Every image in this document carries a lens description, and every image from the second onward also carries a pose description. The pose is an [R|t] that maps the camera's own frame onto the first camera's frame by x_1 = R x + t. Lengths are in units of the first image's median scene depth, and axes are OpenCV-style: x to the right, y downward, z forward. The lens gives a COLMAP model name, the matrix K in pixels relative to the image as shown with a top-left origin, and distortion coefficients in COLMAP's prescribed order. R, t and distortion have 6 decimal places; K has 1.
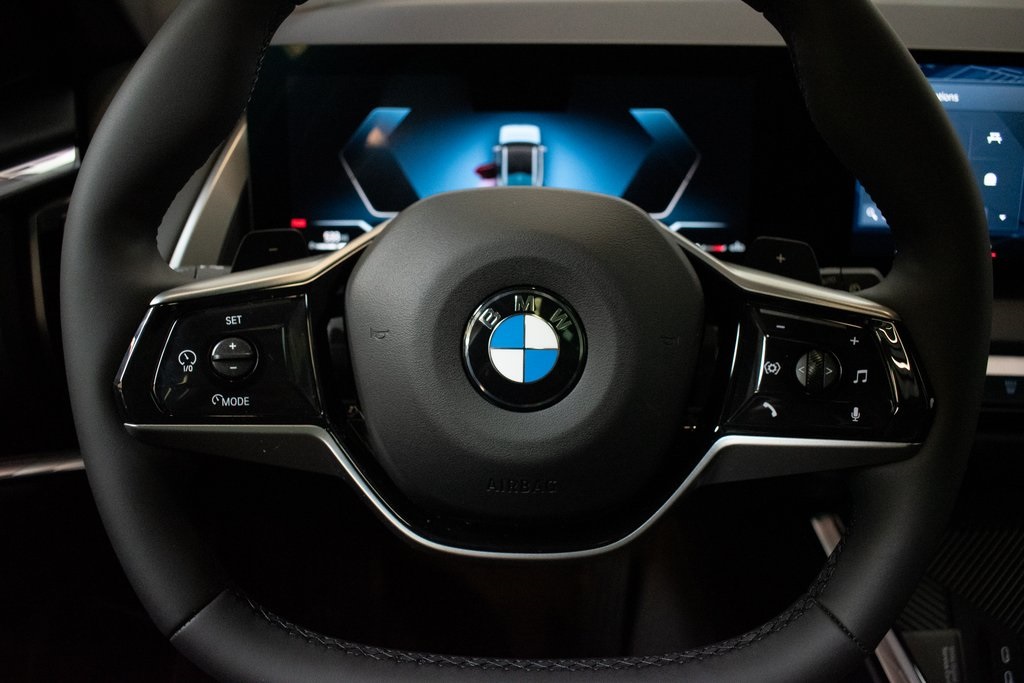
lens RADIAL K [[798.9, 0, 512.0], [0, 798.9, 341.5], [0, 0, 1]] dist [-0.105375, 0.010608]
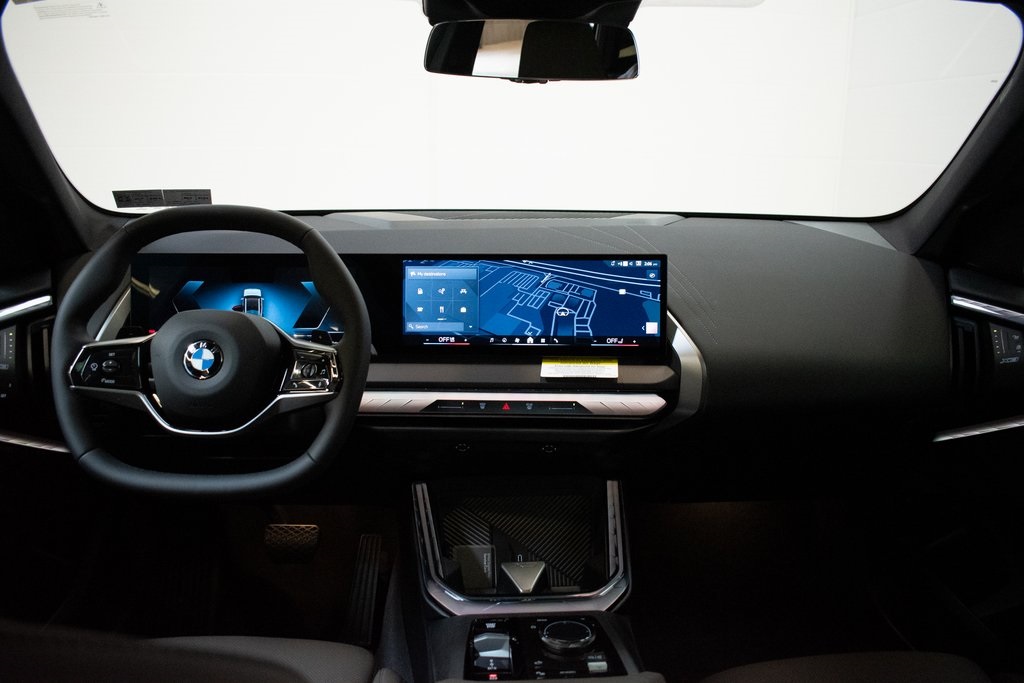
lens RADIAL K [[798.9, 0, 512.0], [0, 798.9, 341.5], [0, 0, 1]] dist [-0.105375, 0.010608]
pose [[0.996886, 0.002900, 0.078800, 0.612679], [0.012721, 0.980319, -0.197011, 0.352254], [-0.077820, 0.197400, 0.977229, -1.318372]]
